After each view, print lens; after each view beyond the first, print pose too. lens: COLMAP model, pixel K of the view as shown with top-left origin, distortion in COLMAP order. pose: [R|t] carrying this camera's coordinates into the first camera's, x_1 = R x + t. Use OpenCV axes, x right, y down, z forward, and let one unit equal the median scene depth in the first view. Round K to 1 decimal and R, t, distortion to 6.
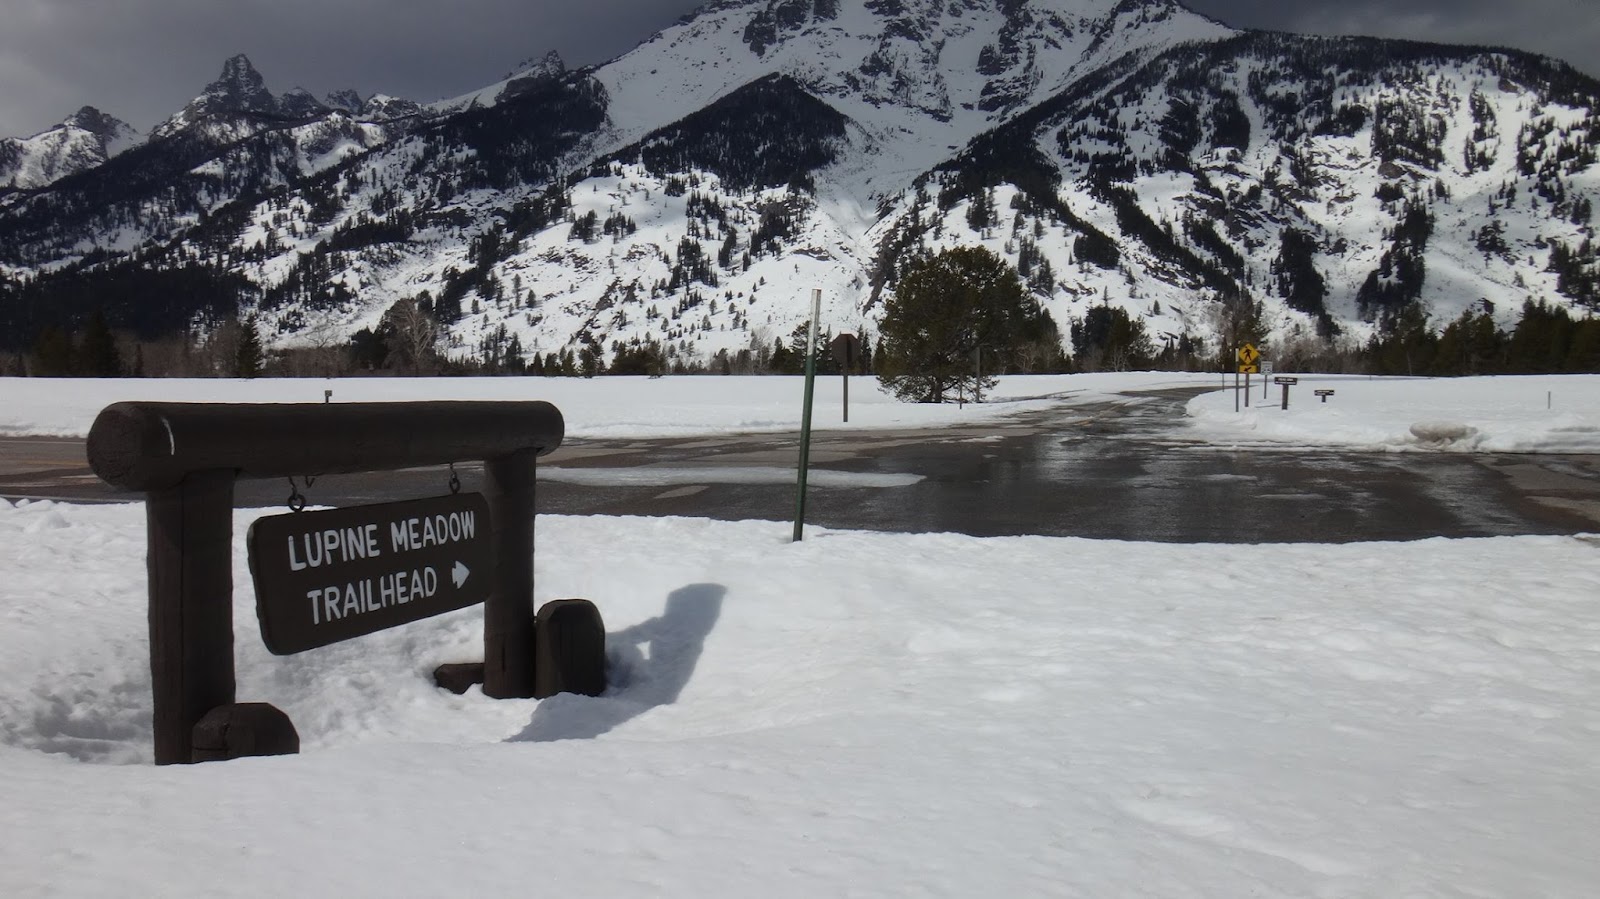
lens RADIAL K [[1281.5, 0, 798.4], [0, 1281.5, 476.3], [0, 0, 1]] dist [-0.041894, -0.013987]
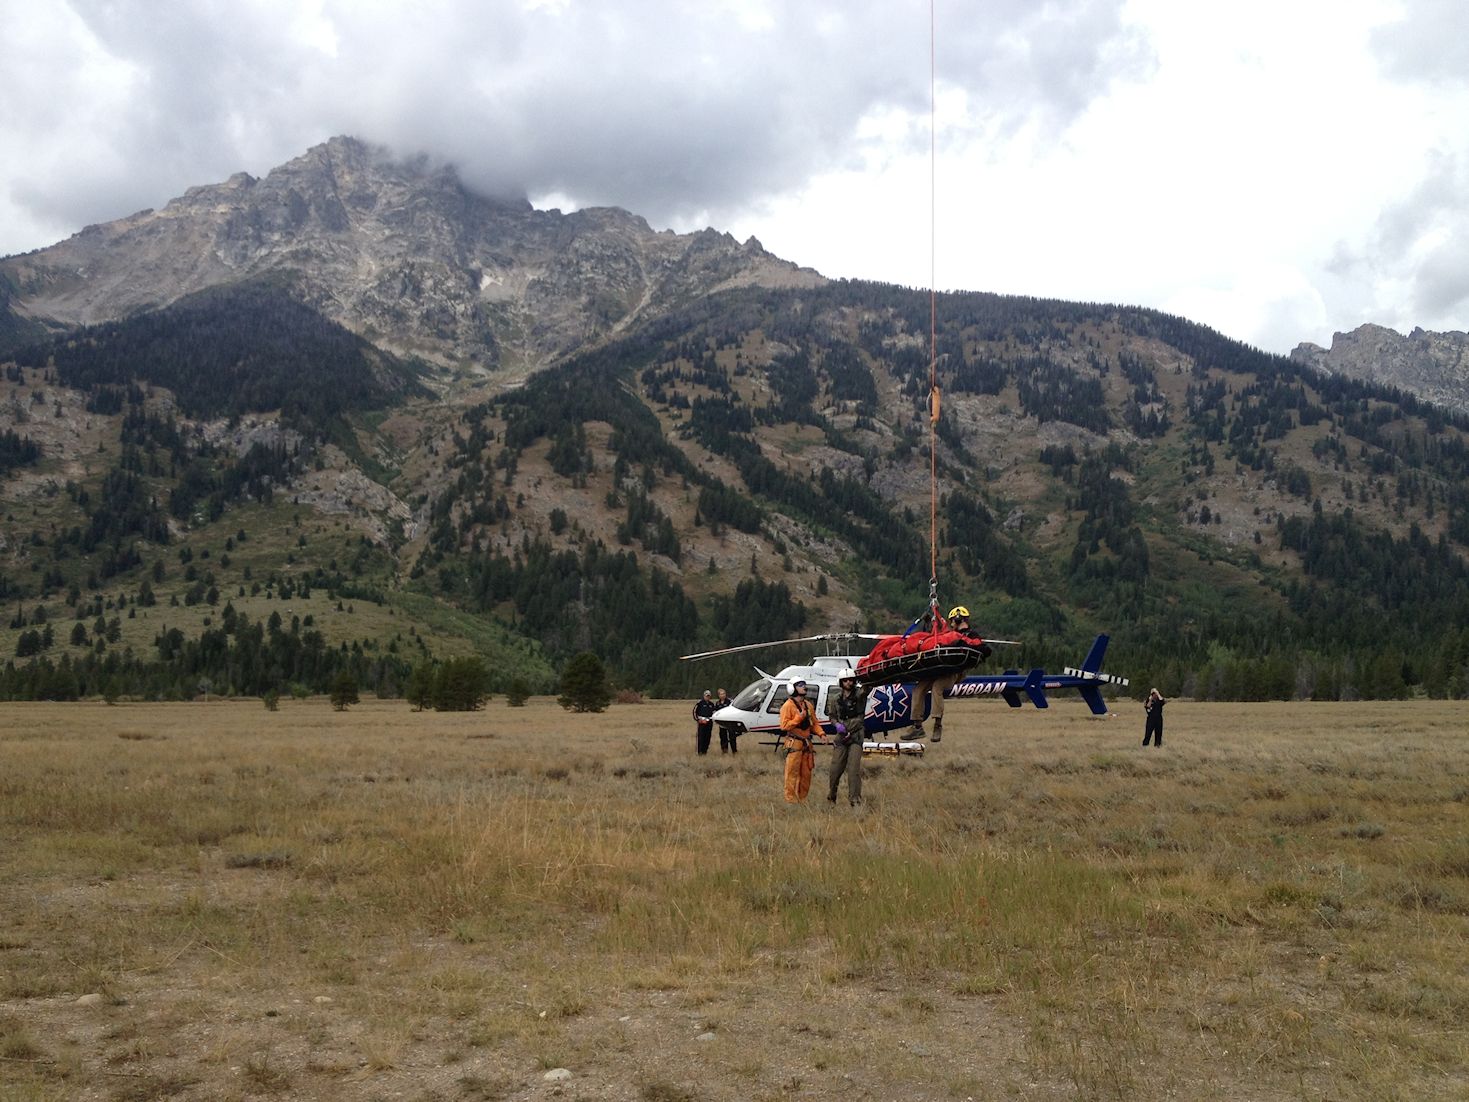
lens RADIAL K [[1424.0, 0, 753.2], [0, 1424.0, 555.6], [0, 0, 1]] dist [0.121595, -0.235437]
pose [[0.947153, 0.031870, 0.319194, -0.012943], [0.021770, 0.986372, -0.163084, -0.012845], [-0.320041, 0.161414, 0.933552, 0.187451]]
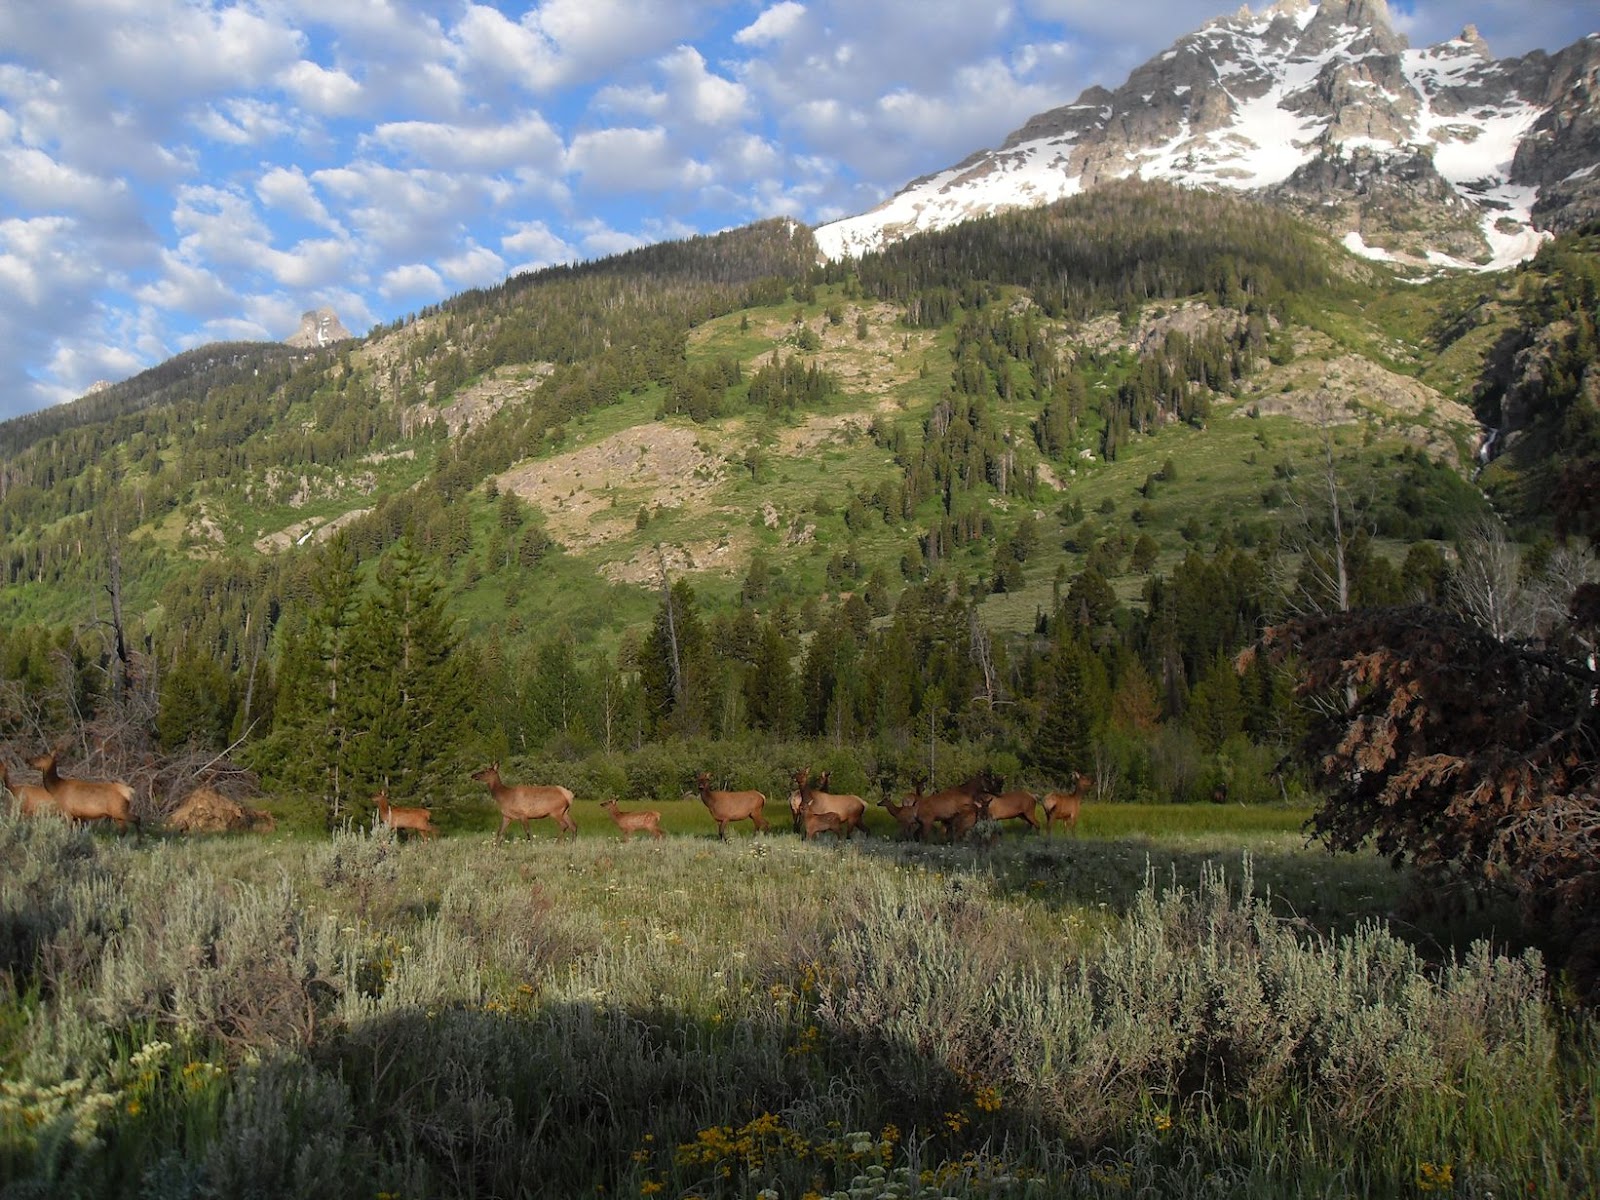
lens RADIAL K [[1720.8, 0, 767.2], [0, 1720.8, 604.0], [0, 0, 1]] dist [-0.182821, 0.205603]
pose [[0.977523, -0.022235, -0.209652, -0.032678], [-0.015083, 0.984499, -0.174742, -0.031421], [0.210287, 0.173977, 0.962035, 0.464046]]
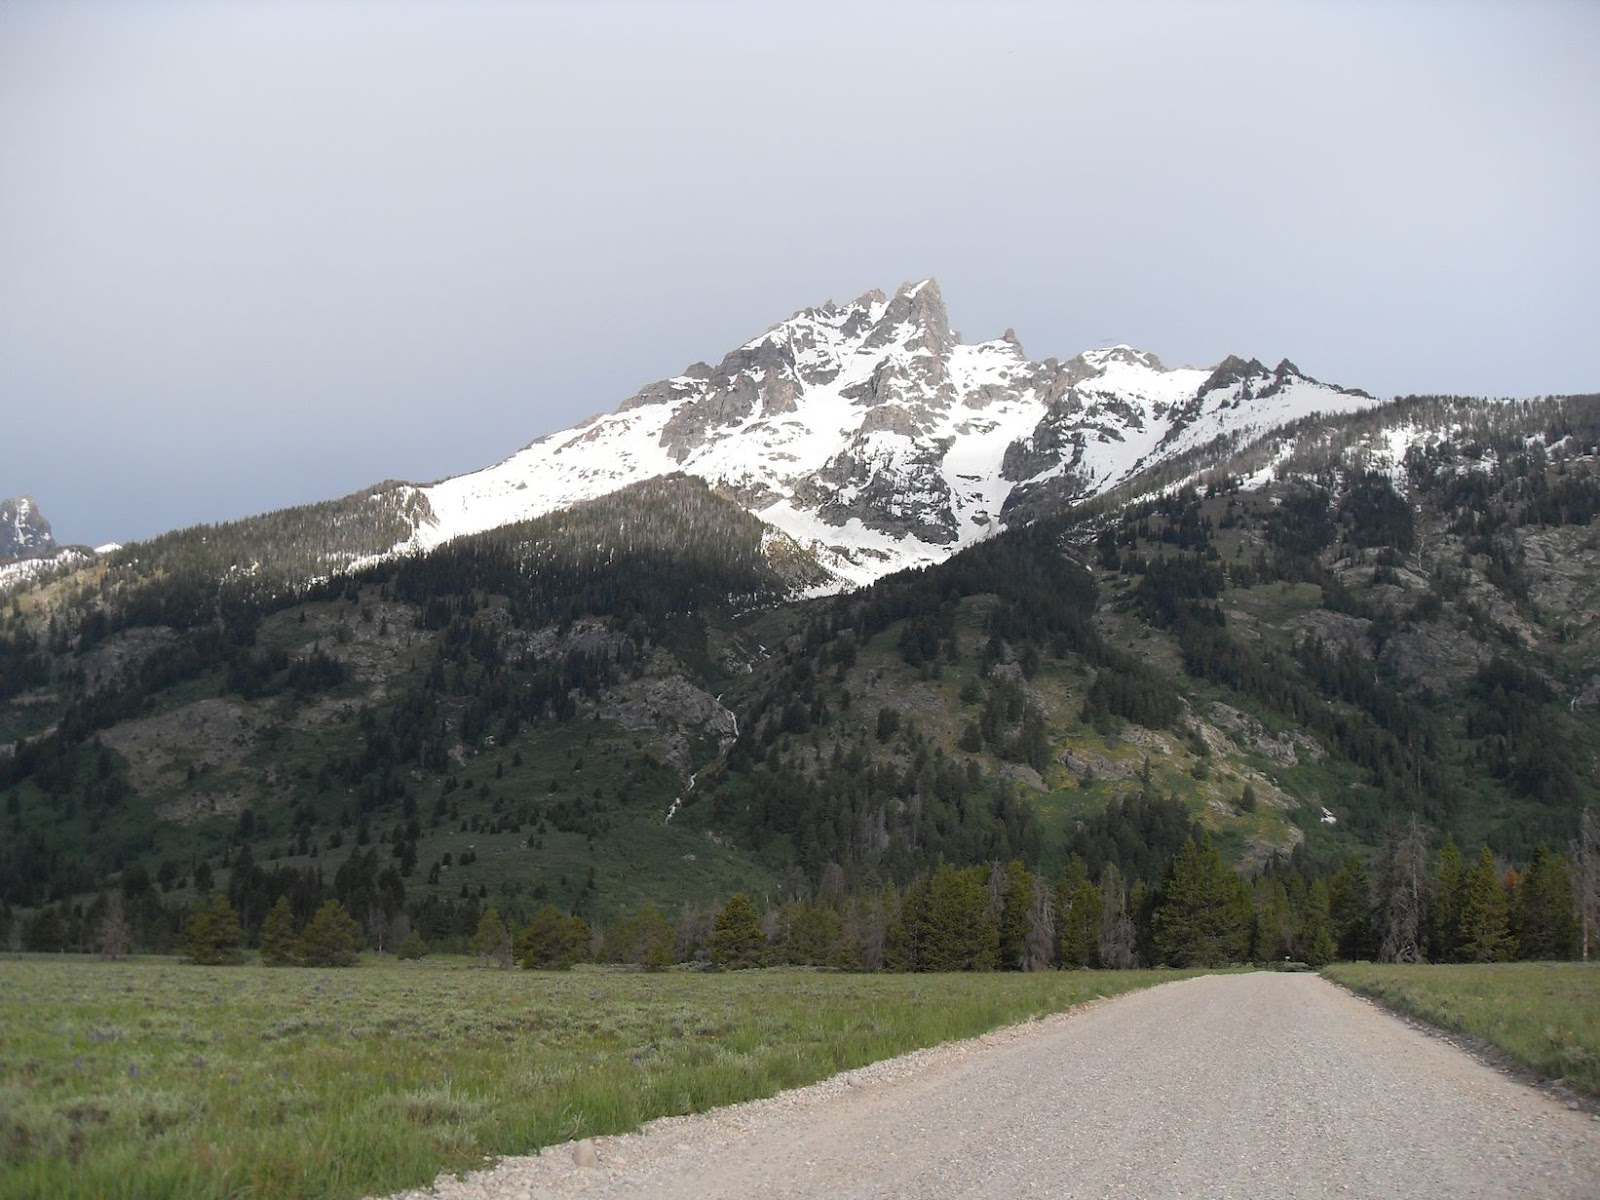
lens RADIAL K [[1720.8, 0, 767.2], [0, 1720.8, 604.0], [0, 0, 1]] dist [-0.182821, 0.205603]
pose [[0.998919, -0.003418, -0.046350, 0.093448], [-0.009477, 0.961361, -0.275127, -0.016033], [0.045500, 0.275269, 0.960290, 0.251058]]
